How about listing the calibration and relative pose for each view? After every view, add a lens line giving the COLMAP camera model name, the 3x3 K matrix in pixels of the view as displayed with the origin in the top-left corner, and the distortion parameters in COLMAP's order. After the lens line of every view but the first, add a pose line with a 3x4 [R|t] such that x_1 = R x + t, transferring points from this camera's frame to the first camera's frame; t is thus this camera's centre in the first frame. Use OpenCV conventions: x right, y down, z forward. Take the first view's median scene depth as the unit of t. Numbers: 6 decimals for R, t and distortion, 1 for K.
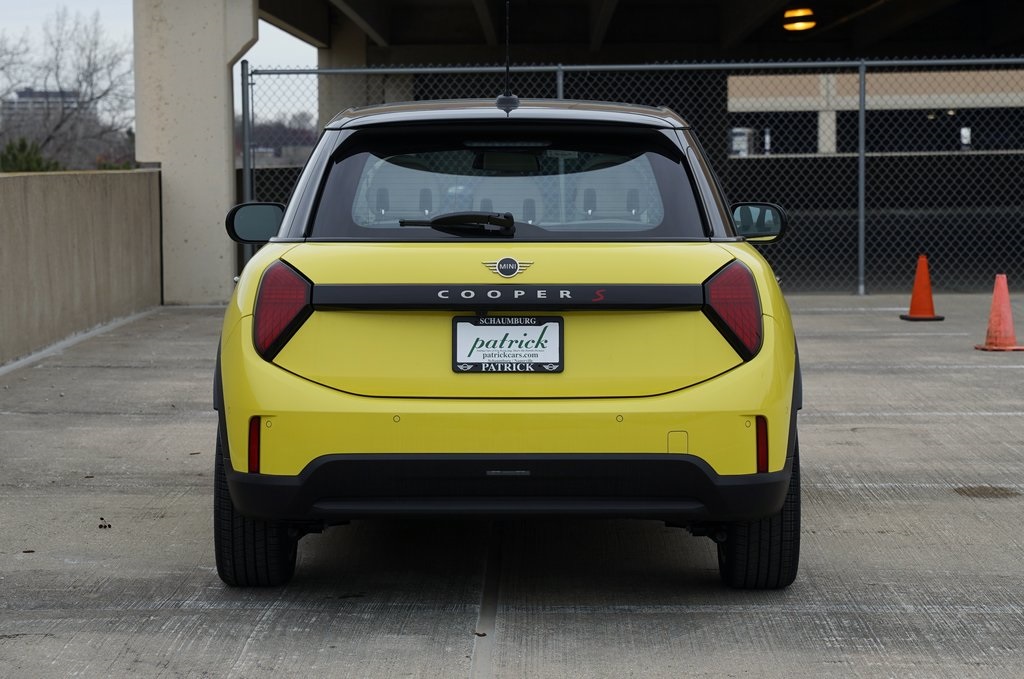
lens RADIAL K [[2221.9, 0, 512.2], [0, 2221.9, 335.2], [0, 0, 1]] dist [0.116693, 0.000000]
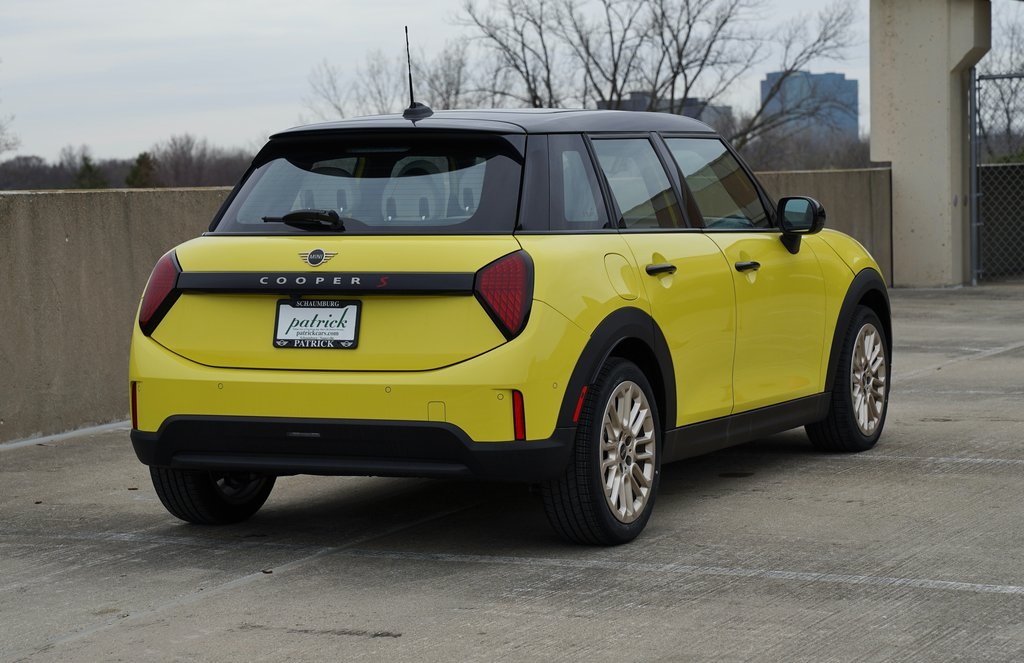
lens RADIAL K [[1953.9, 0, 515.0], [0, 1953.9, 327.1], [0, 0, 1]] dist [0.094806, 0.000000]
pose [[0.940413, 0.009621, -0.339899, 0.441619], [-0.007384, 0.999942, 0.007873, -0.003011], [0.339955, -0.004894, 0.940429, 0.075501]]
